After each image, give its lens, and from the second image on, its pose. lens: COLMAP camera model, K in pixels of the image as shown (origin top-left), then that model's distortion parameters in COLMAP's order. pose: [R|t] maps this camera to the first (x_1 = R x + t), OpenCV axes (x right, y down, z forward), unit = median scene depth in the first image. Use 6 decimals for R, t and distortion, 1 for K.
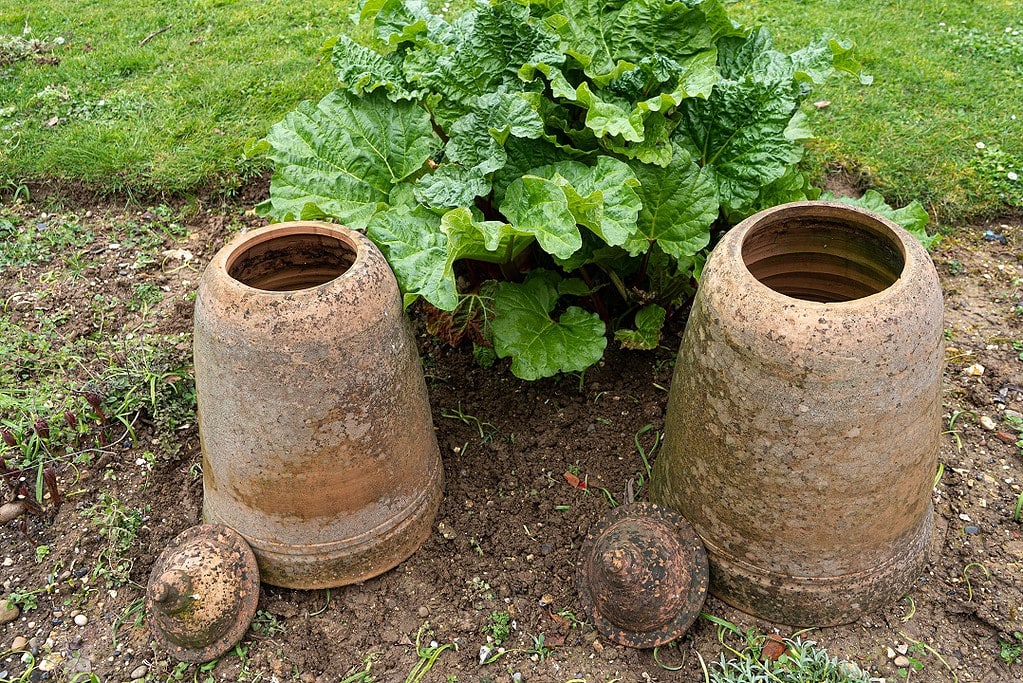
lens RADIAL K [[820.9, 0, 510.5], [0, 820.9, 345.6], [0, 0, 1]] dist [-0.009939, -0.001779]
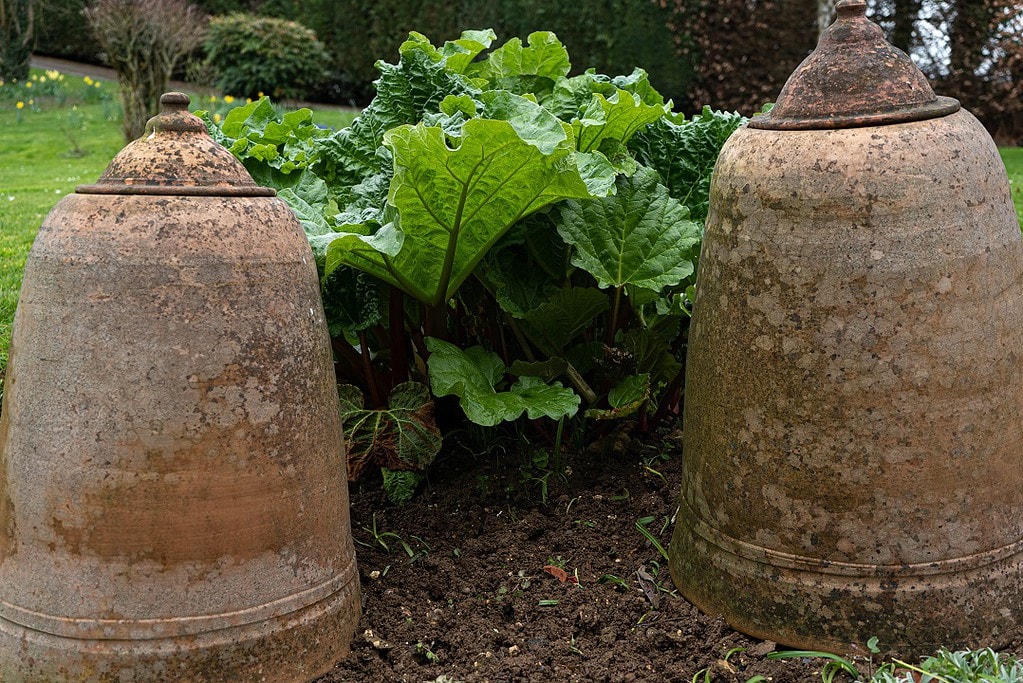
lens RADIAL K [[1139.9, 0, 510.8], [0, 1139.9, 344.9], [0, 0, 1]] dist [0.014692, 0.000000]
pose [[0.985557, -0.010219, 0.169038, -0.127447], [0.090207, 0.876455, -0.472958, 0.471137], [-0.143321, 0.481375, 0.864718, 0.110255]]
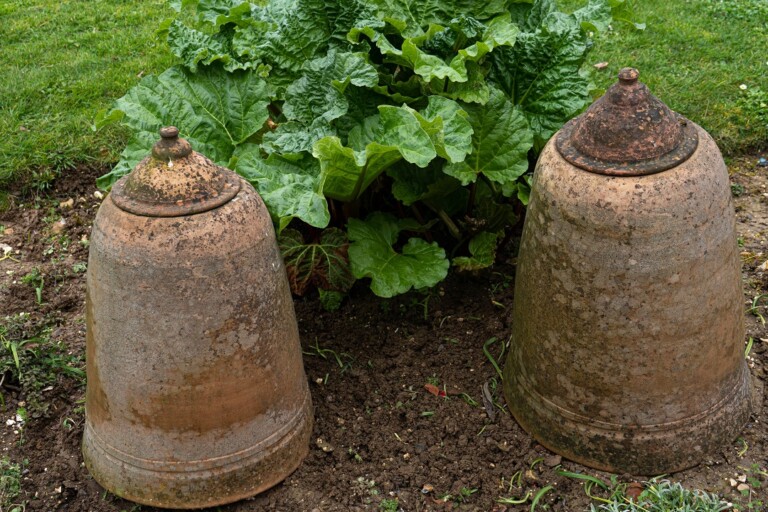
lens RADIAL K [[929.3, 0, 382.9], [0, 929.3, 258.1], [0, 0, 1]] dist [0.018814, 0.000000]
pose [[0.988600, -0.083689, 0.125167, -0.139387], [0.101137, 0.984936, -0.140256, 0.169709], [-0.111543, 0.151316, 0.982172, -0.246626]]
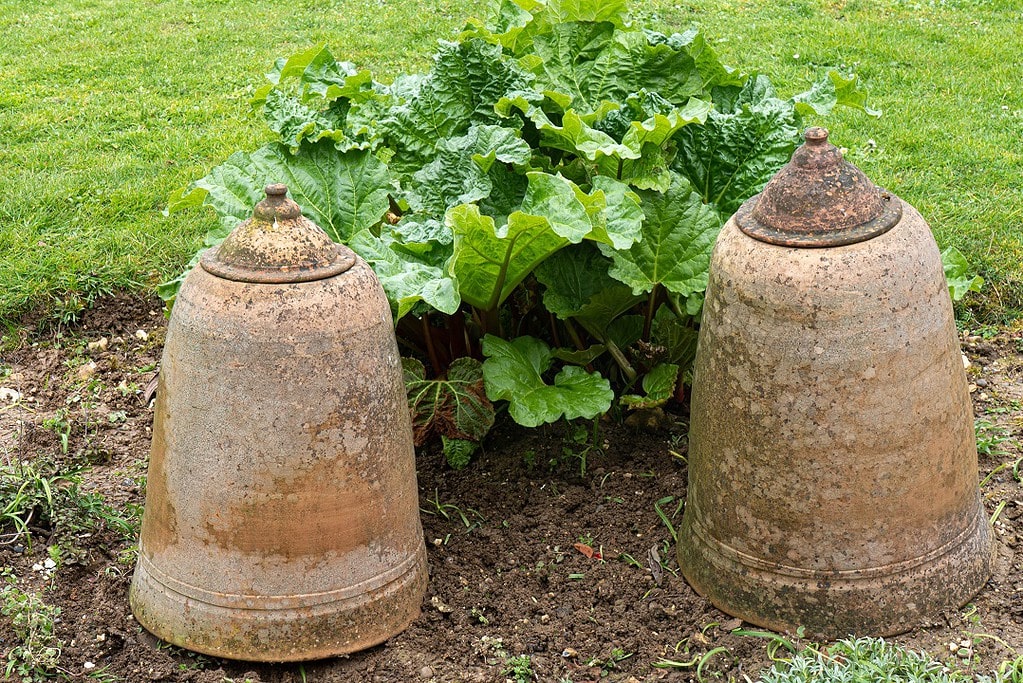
lens RADIAL K [[1683.9, 0, 507.0], [0, 1683.9, 349.1], [0, 0, 1]] dist [0.027045, 0.000000]
pose [[0.994484, -0.024460, 0.101998, -0.185801], [0.054170, 0.952480, -0.299746, 0.512515], [-0.089819, 0.303618, 0.948551, -0.728553]]
